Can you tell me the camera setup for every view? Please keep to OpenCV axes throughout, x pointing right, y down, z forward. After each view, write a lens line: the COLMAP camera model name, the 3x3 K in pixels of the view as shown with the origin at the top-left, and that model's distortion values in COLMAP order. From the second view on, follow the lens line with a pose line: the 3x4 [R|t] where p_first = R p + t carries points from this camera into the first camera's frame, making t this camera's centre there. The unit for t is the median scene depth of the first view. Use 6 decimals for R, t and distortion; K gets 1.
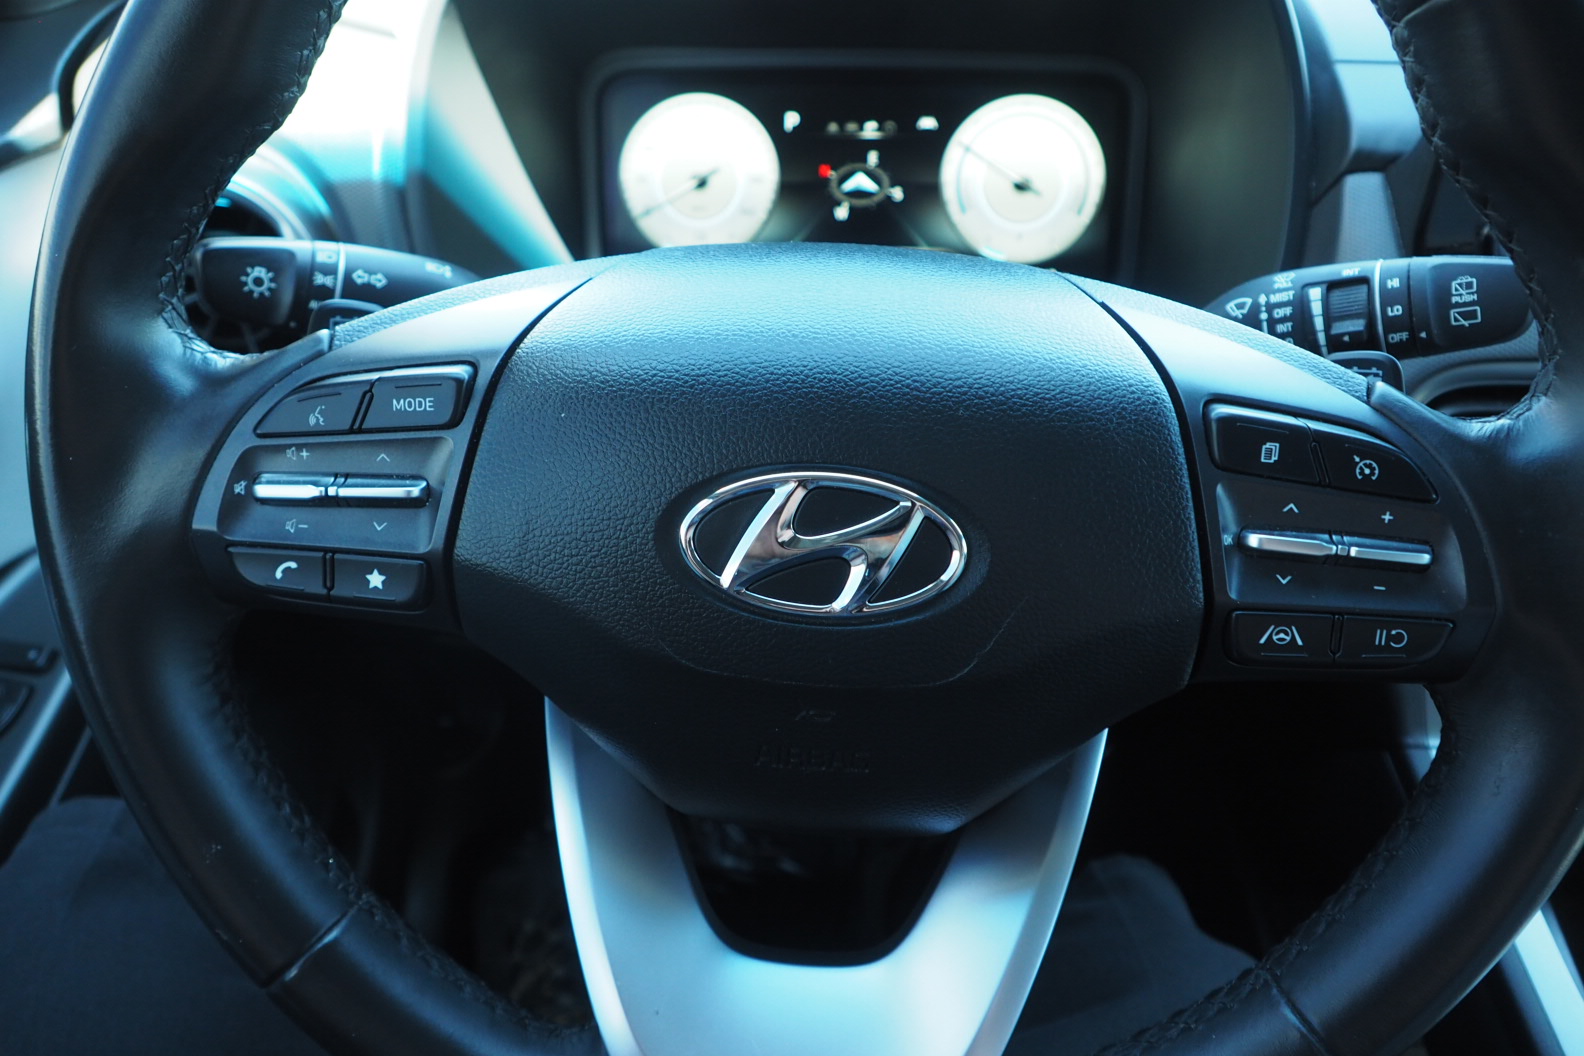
lens RADIAL K [[1130.8, 0, 792.0], [0, 1130.8, 528.0], [0, 0, 1]] dist [-0.054133, 0.022330]
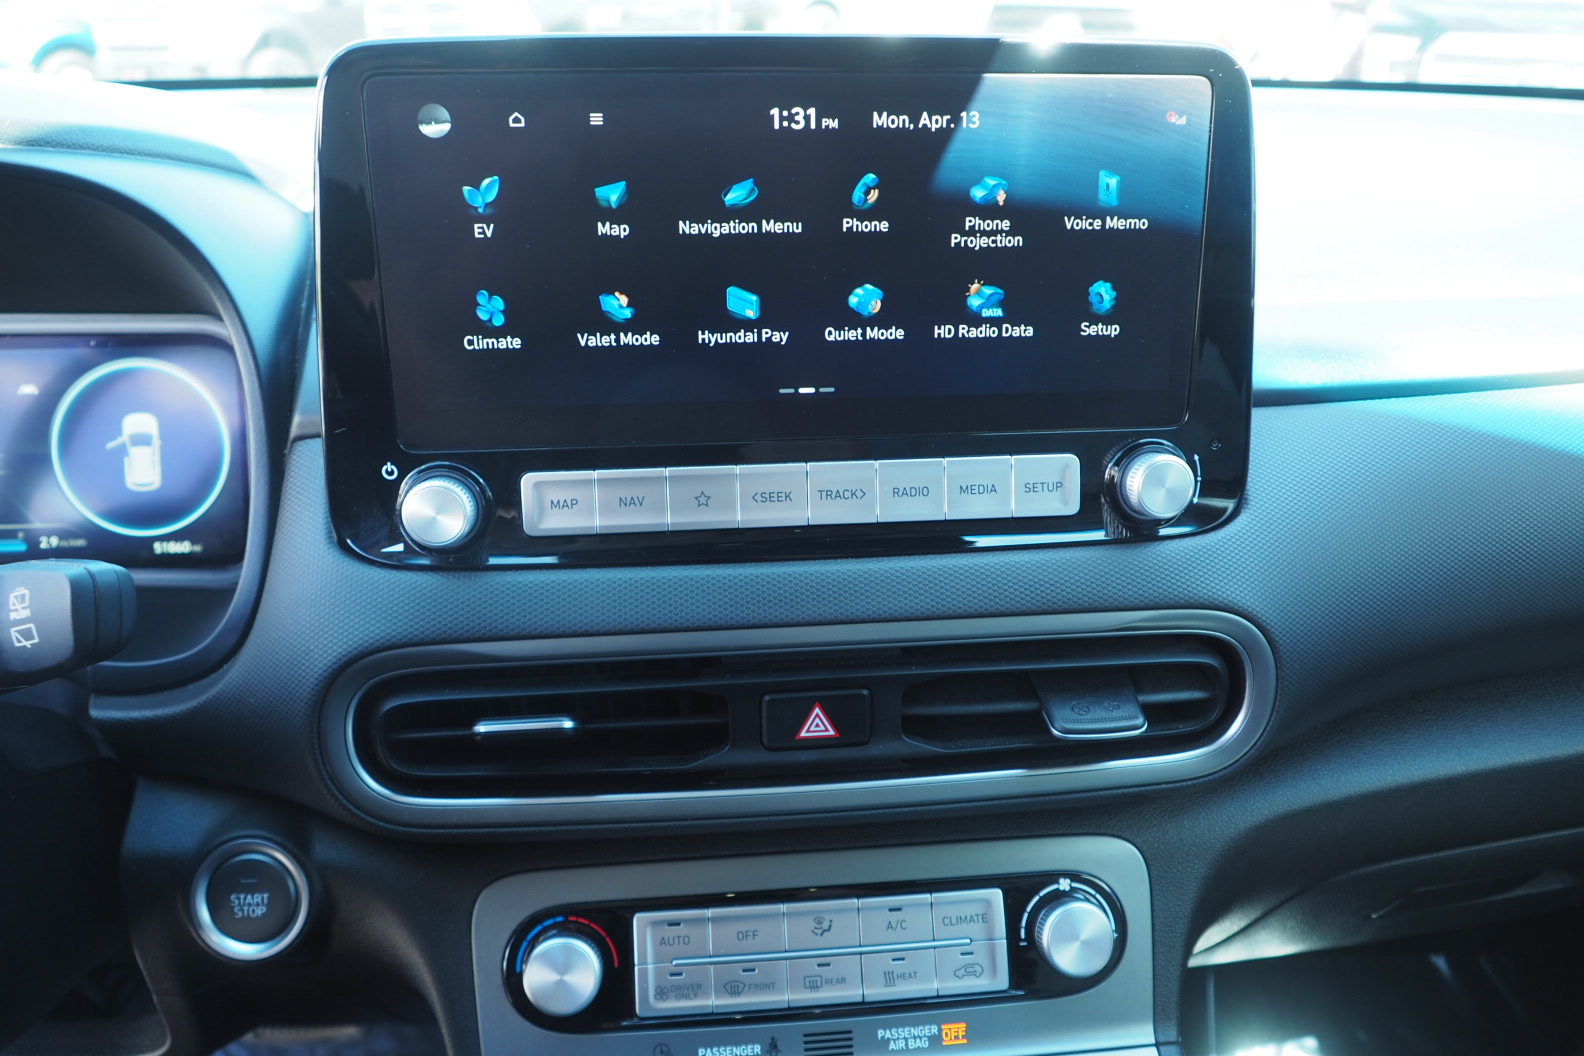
lens RADIAL K [[1130.8, 0, 792.0], [0, 1130.8, 528.0], [0, 0, 1]] dist [-0.054133, 0.022330]
pose [[0.985503, -0.043841, 0.163894, 1.226550], [0.073756, 0.980683, -0.181166, -0.094883], [-0.152786, 0.190628, 0.969700, 0.134547]]
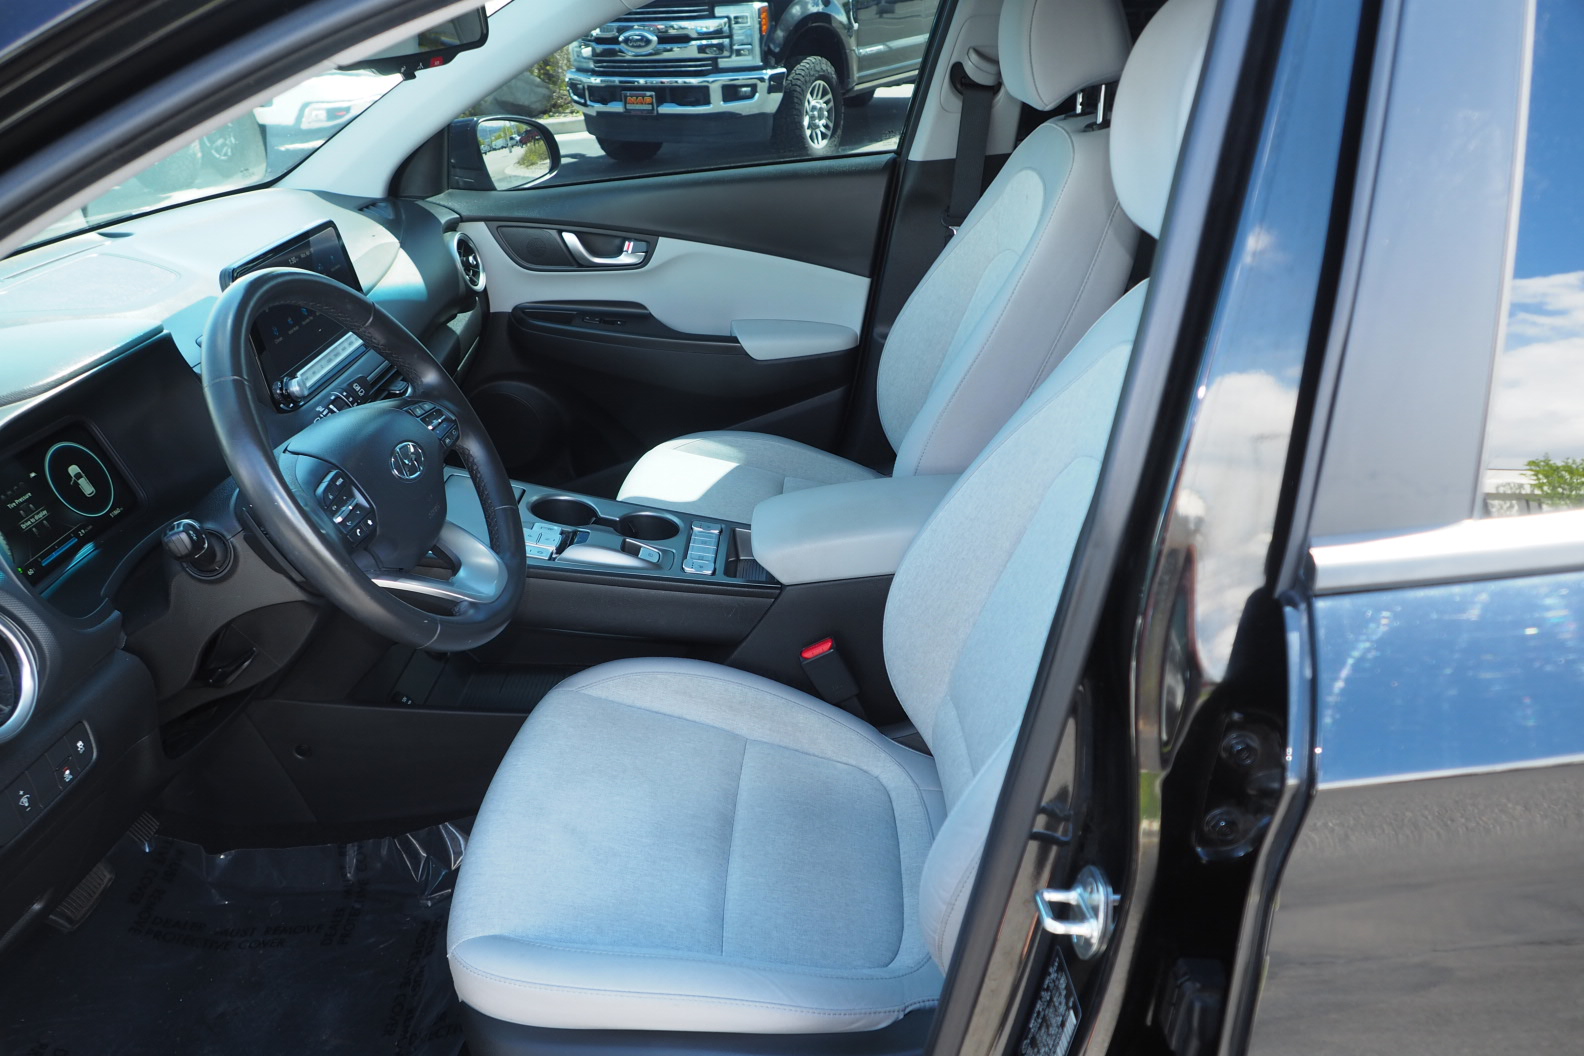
lens RADIAL K [[1130.8, 0, 792.0], [0, 1130.8, 528.0], [0, 0, 1]] dist [-0.054133, 0.022330]
pose [[-0.051537, -0.414223, 0.908715, -3.629367], [0.605716, 0.710485, 0.358215, -0.403829], [-0.794010, 0.568885, 0.214285, -0.809040]]
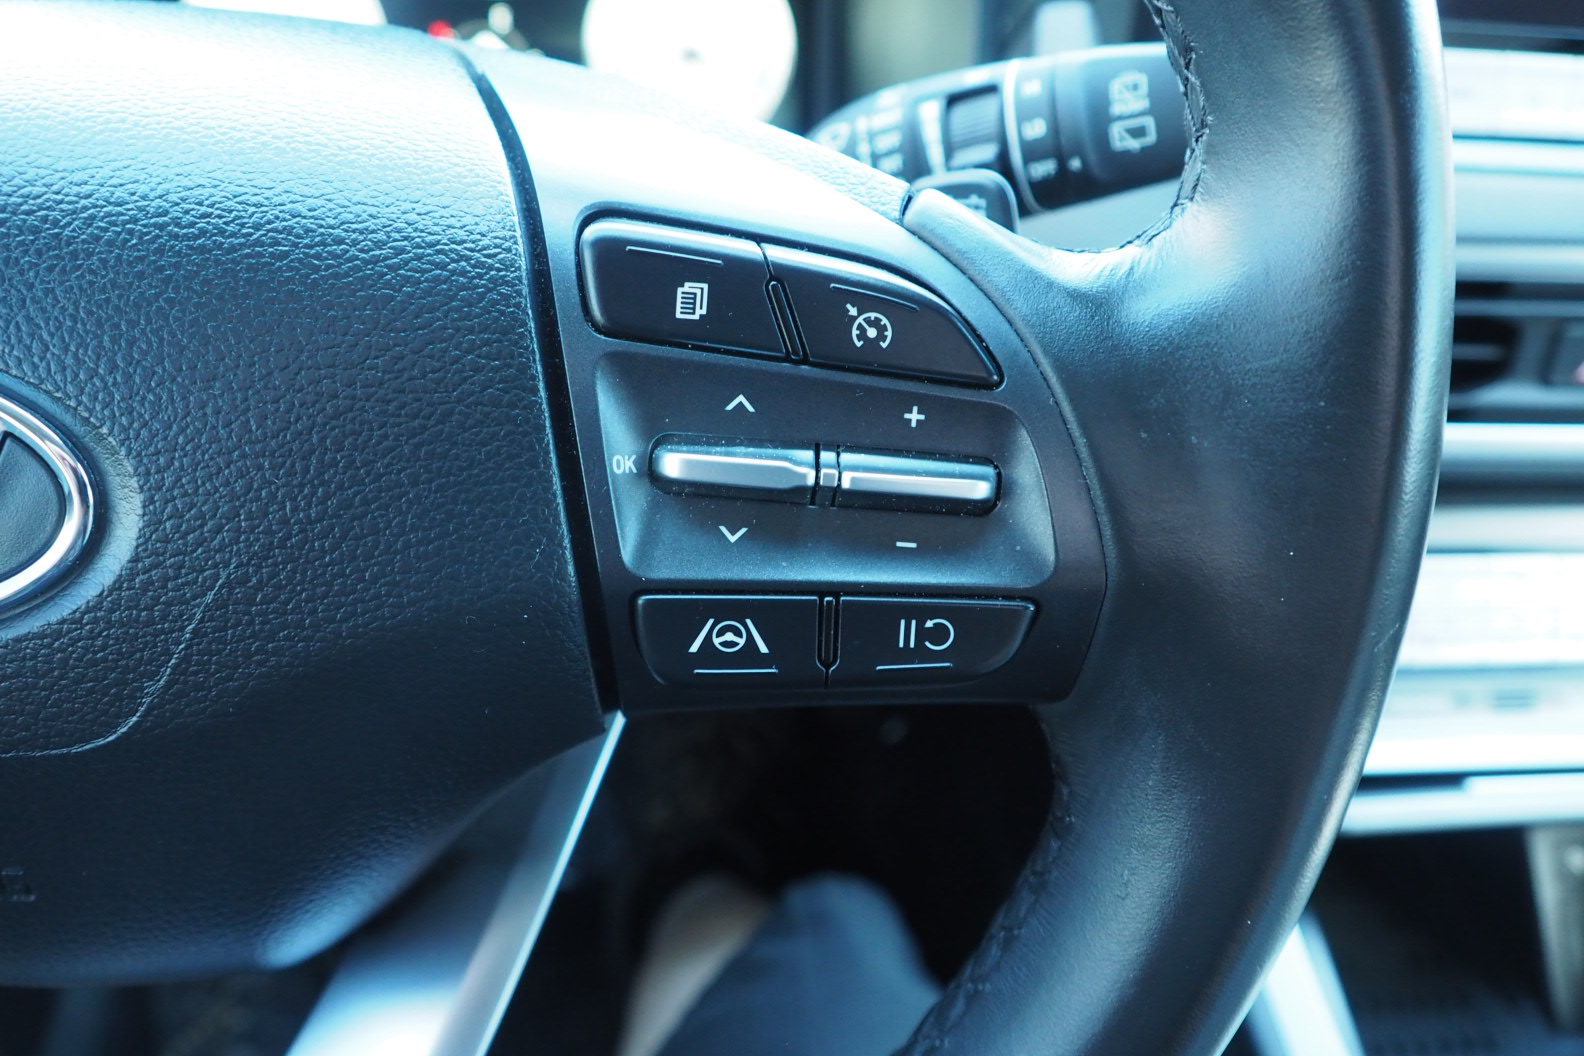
lens RADIAL K [[1130.8, 0, 792.0], [0, 1130.8, 528.0], [0, 0, 1]] dist [-0.054133, 0.022330]
pose [[0.992948, -0.030765, 0.114490, 0.379455], [0.028054, 0.999288, 0.025213, 0.027728], [-0.115184, -0.021823, 0.993104, 0.418006]]
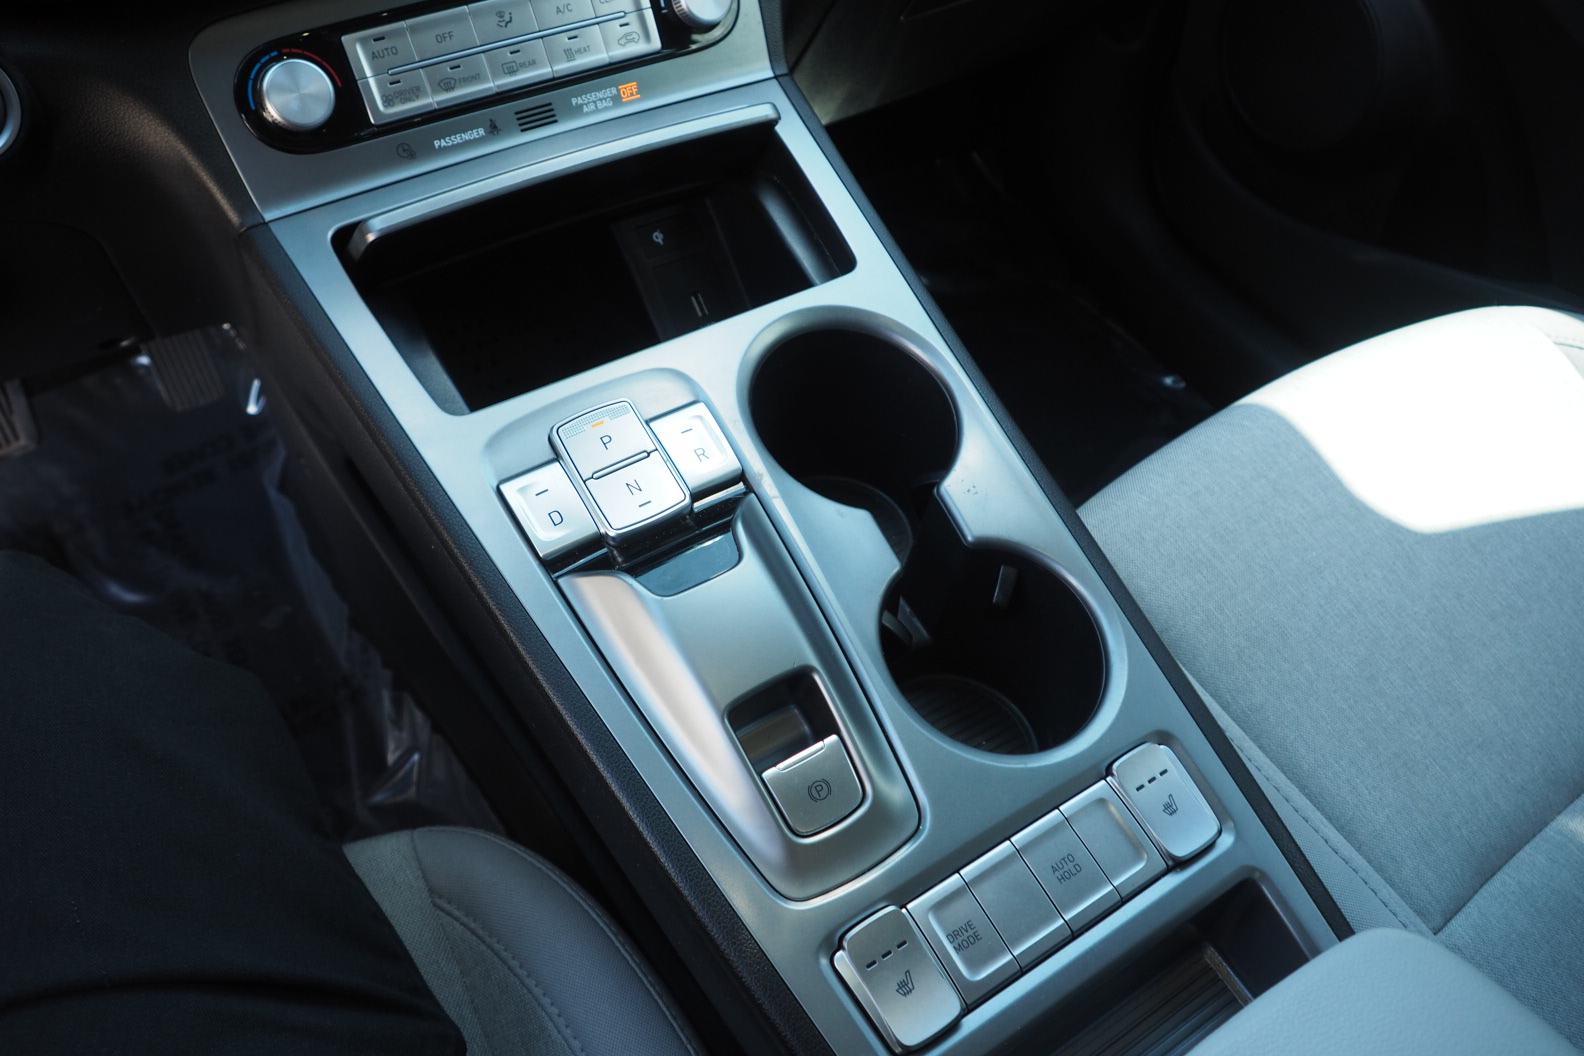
lens RADIAL K [[1130.8, 0, 792.0], [0, 1130.8, 528.0], [0, 0, 1]] dist [-0.054133, 0.022330]
pose [[0.796839, -0.419483, 0.434834, 0.733657], [0.287262, 0.896184, 0.338135, 0.428873], [-0.531533, -0.144528, 0.834616, -0.145996]]
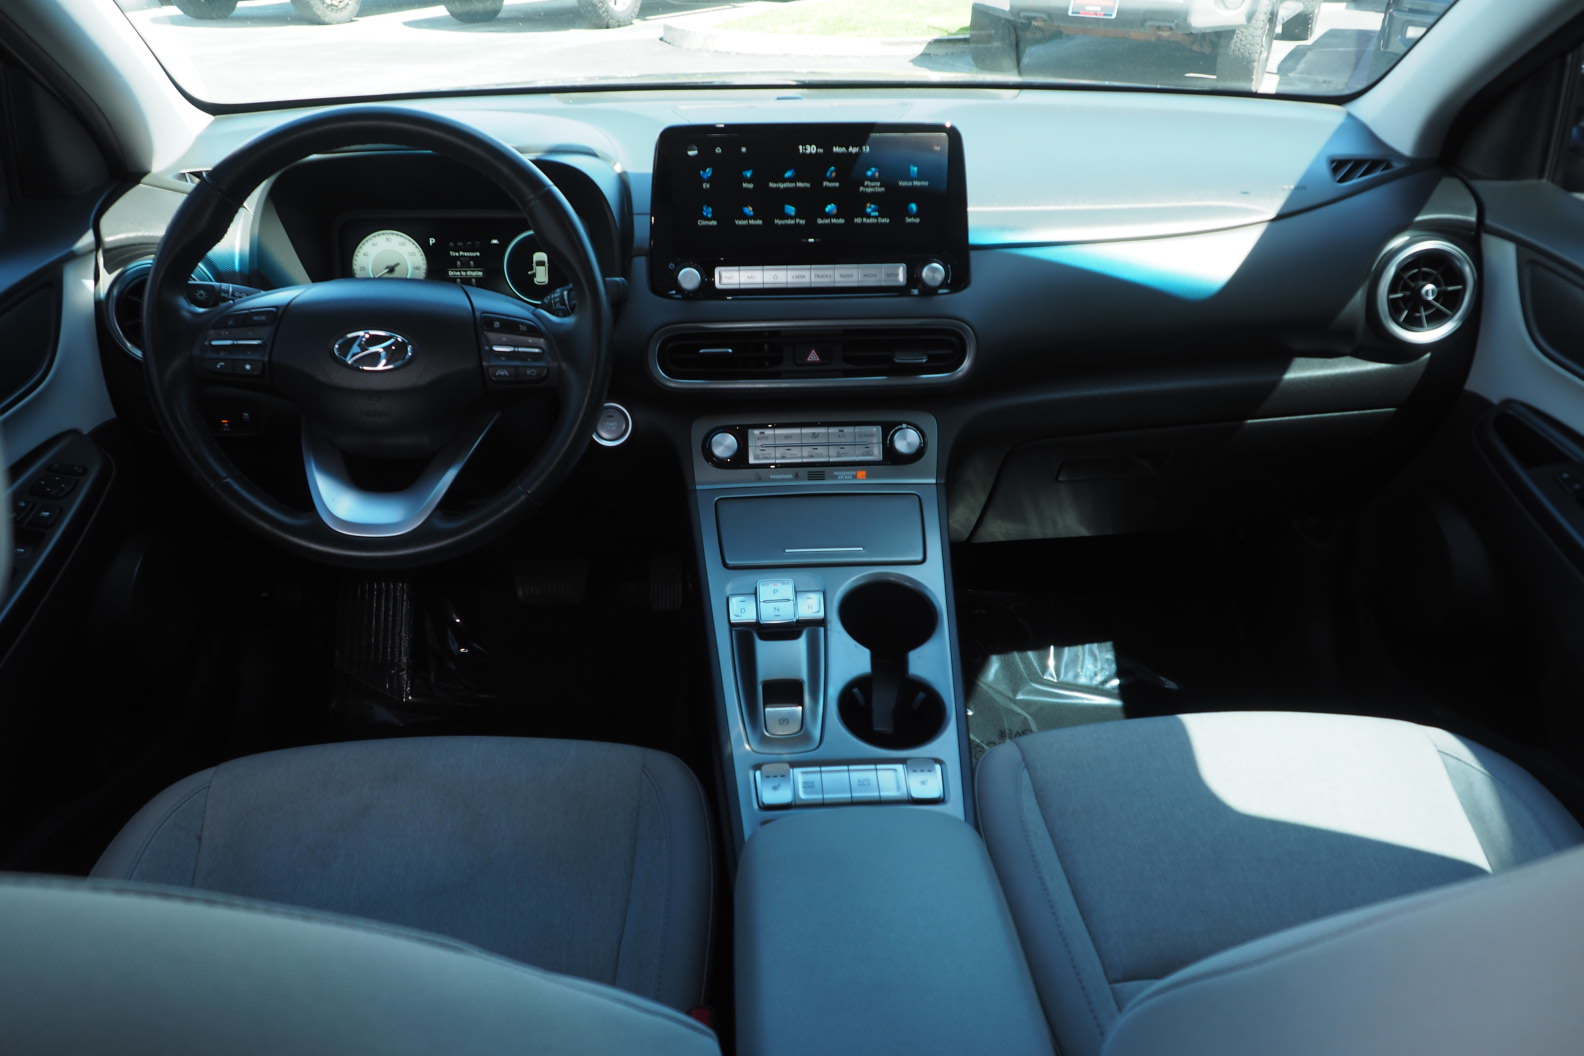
lens RADIAL K [[1184.2, 0, 792.0], [0, 1184.2, 528.0], [0, 0, 1]] dist [-0.025527, 0.000457]
pose [[0.991355, -0.039785, 0.125030, 0.822199], [0.053277, 0.992885, -0.106494, 1.006378], [-0.119904, 0.112235, 0.986421, -2.732502]]
